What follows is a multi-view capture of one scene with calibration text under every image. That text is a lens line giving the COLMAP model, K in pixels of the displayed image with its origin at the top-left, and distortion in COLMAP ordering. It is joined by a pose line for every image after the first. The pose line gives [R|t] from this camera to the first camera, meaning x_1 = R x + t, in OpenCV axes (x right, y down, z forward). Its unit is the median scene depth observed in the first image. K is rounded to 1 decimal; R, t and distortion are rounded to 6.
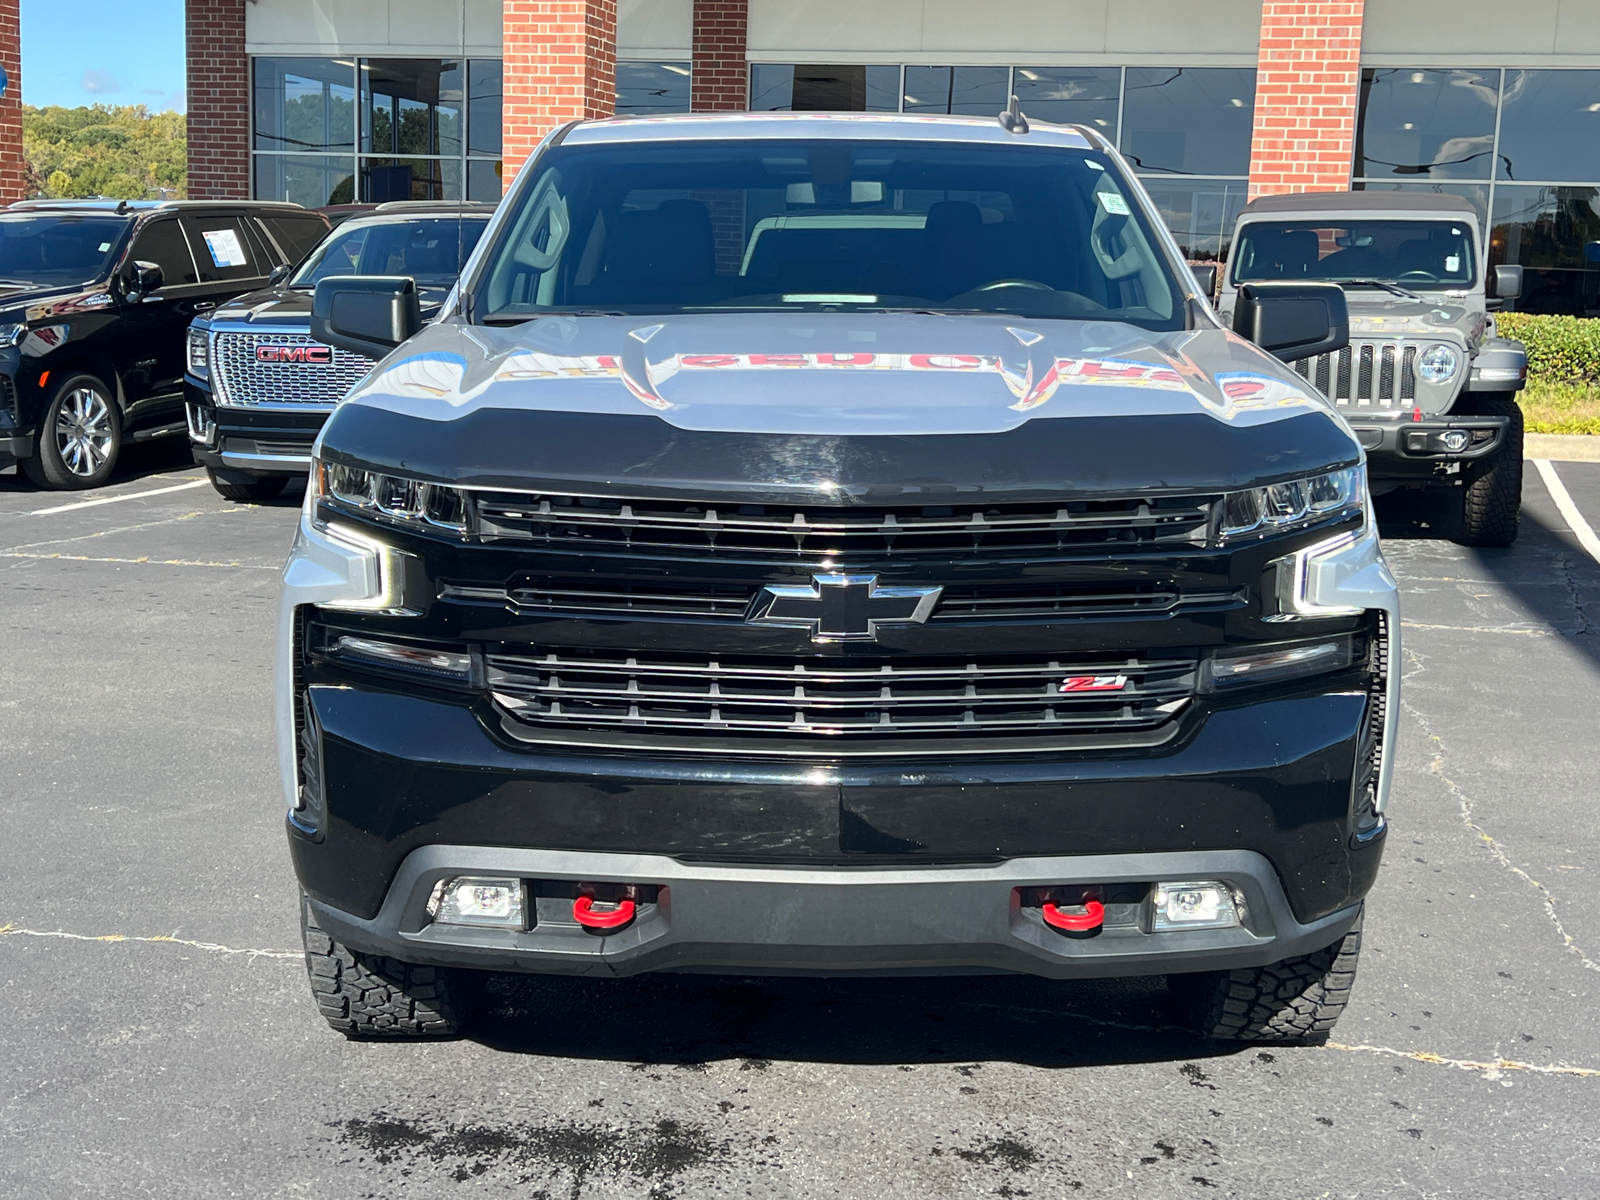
lens RADIAL K [[2080.7, 0, 765.8], [0, 2080.7, 555.7], [0, 0, 1]] dist [0.158674, -0.399205]
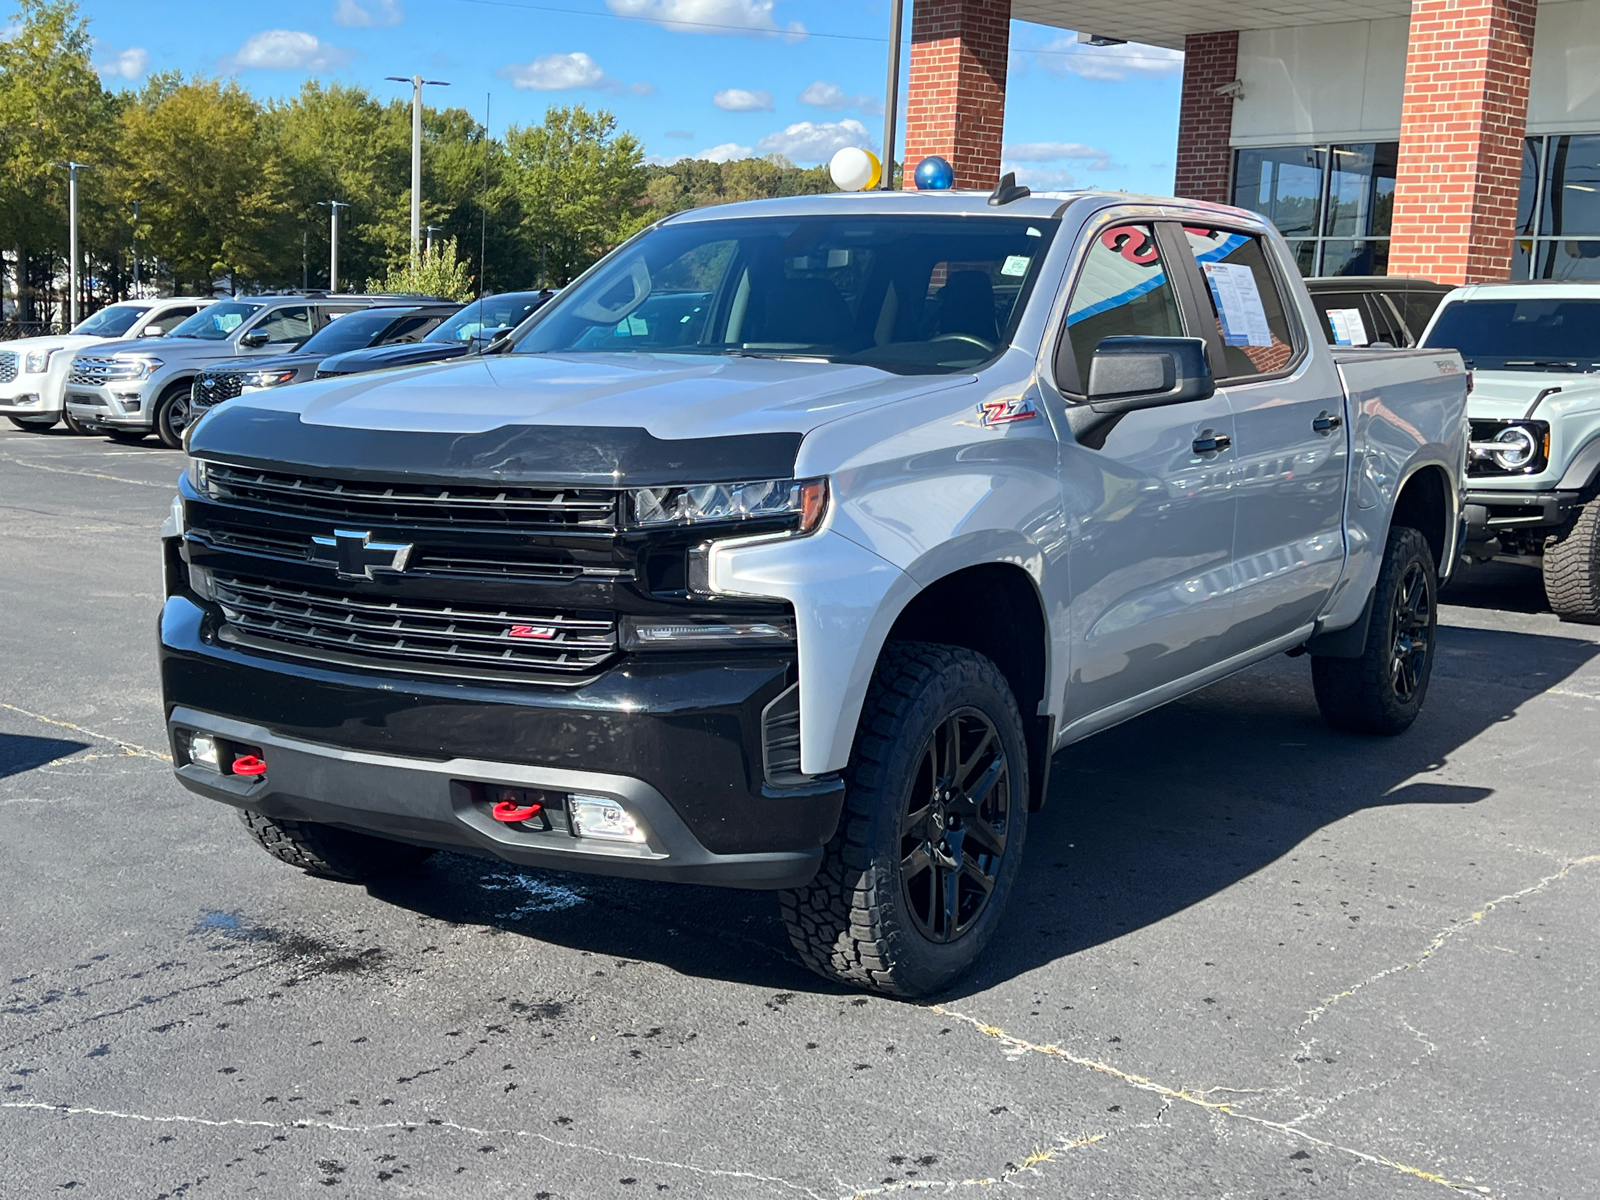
lens RADIAL K [[2080.7, 0, 765.8], [0, 2080.7, 555.7], [0, 0, 1]] dist [0.158674, -0.399205]
pose [[0.831741, 0.065918, -0.551237, 0.666119], [-0.088718, 0.995947, -0.014765, 0.014098], [0.548029, 0.061185, 0.834218, 0.005156]]
